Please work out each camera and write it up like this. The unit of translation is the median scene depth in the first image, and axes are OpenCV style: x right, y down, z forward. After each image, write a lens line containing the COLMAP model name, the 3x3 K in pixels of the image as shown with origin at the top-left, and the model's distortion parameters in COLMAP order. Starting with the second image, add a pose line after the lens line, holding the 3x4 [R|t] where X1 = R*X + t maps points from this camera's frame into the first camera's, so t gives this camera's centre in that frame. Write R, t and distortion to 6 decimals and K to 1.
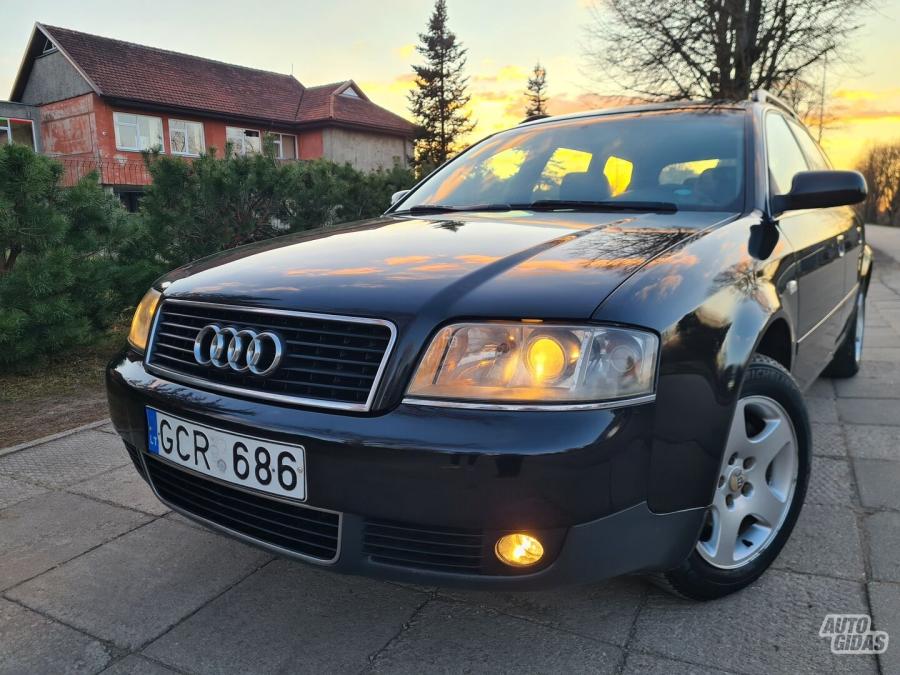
lens RADIAL K [[667.4, 0, 447.4], [0, 667.4, 333.5], [0, 0, 1]] dist [0.071668, -0.065094]
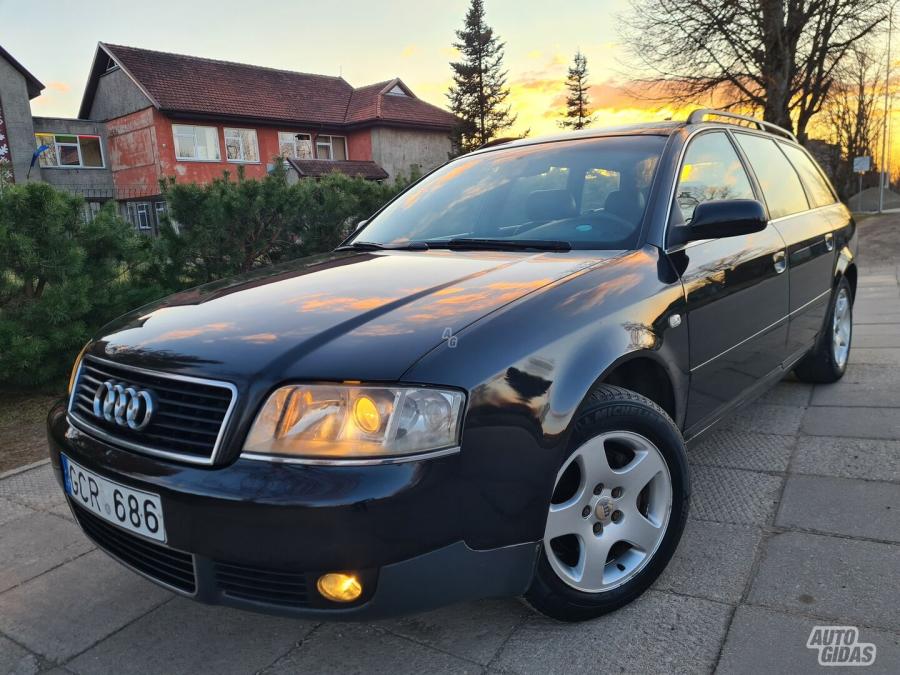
lens RADIAL K [[662.8, 0, 443.1], [0, 662.8, 336.6], [0, 0, 1]] dist [0.079027, -0.064604]
pose [[0.995526, -0.027265, -0.090473, 0.169212], [0.028714, 0.999479, 0.014753, -0.047767], [0.090024, -0.017284, 0.995790, -0.042889]]
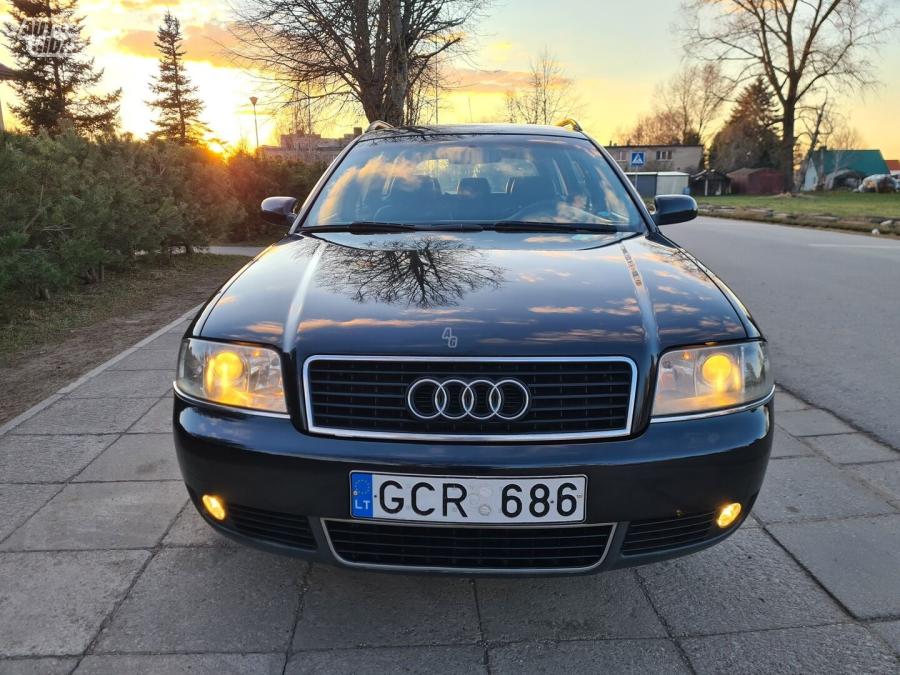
lens RADIAL K [[667.4, 0, 447.4], [0, 667.4, 333.5], [0, 0, 1]] dist [0.071668, -0.065094]
pose [[0.839575, -0.111506, 0.531676, -0.894553], [0.079676, 0.993399, 0.082525, -0.166524], [-0.537369, -0.026924, 0.842918, 0.150541]]
